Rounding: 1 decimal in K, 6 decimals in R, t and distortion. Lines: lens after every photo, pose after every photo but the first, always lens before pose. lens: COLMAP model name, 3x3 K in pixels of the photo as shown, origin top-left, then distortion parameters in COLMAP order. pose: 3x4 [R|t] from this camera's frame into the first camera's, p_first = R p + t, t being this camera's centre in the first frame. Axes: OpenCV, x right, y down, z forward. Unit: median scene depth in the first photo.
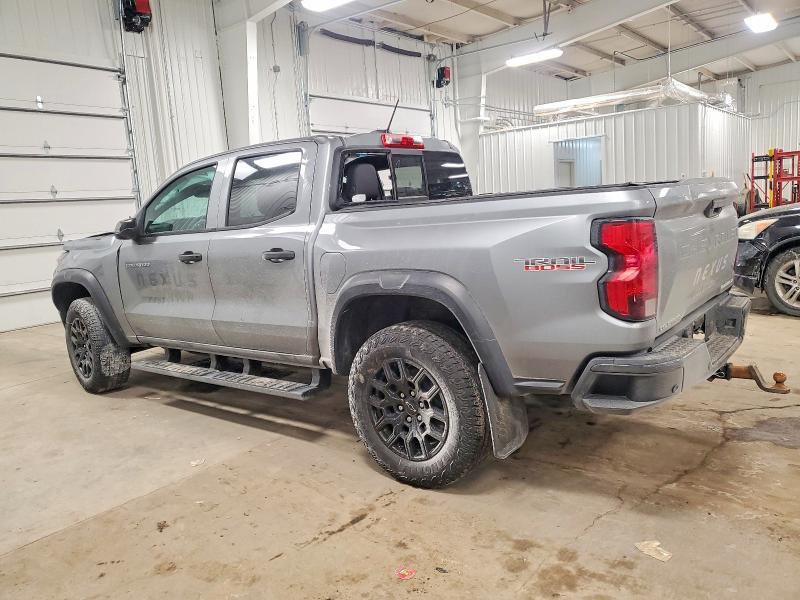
lens RADIAL K [[623.6, 0, 390.2], [0, 623.6, 297.8], [0, 0, 1]] dist [0.010793, 0.005039]
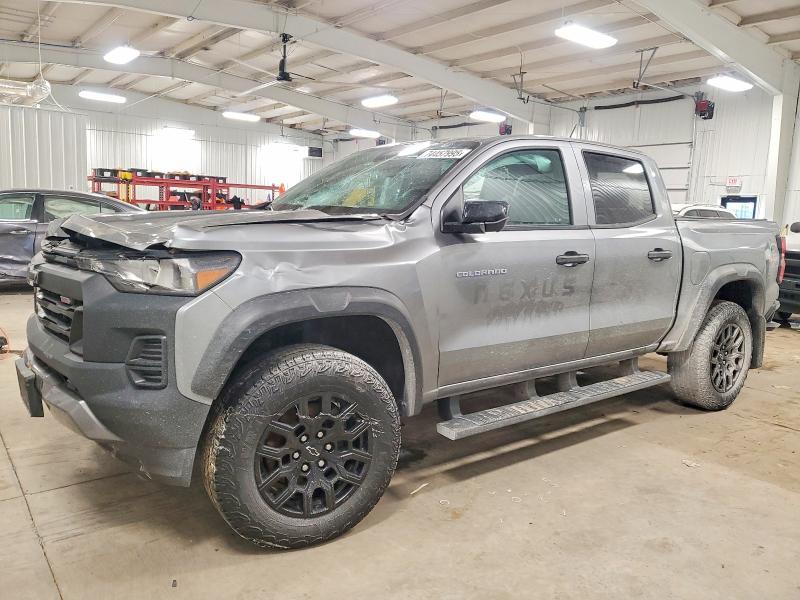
lens RADIAL K [[623.6, 0, 390.2], [0, 623.6, 297.8], [0, 0, 1]] dist [0.010793, 0.005039]
pose [[0.228845, -0.050132, 0.972171, -1.188357], [0.089450, 0.995531, 0.030280, -0.060062], [-0.969344, 0.080031, 0.232307, 1.054167]]
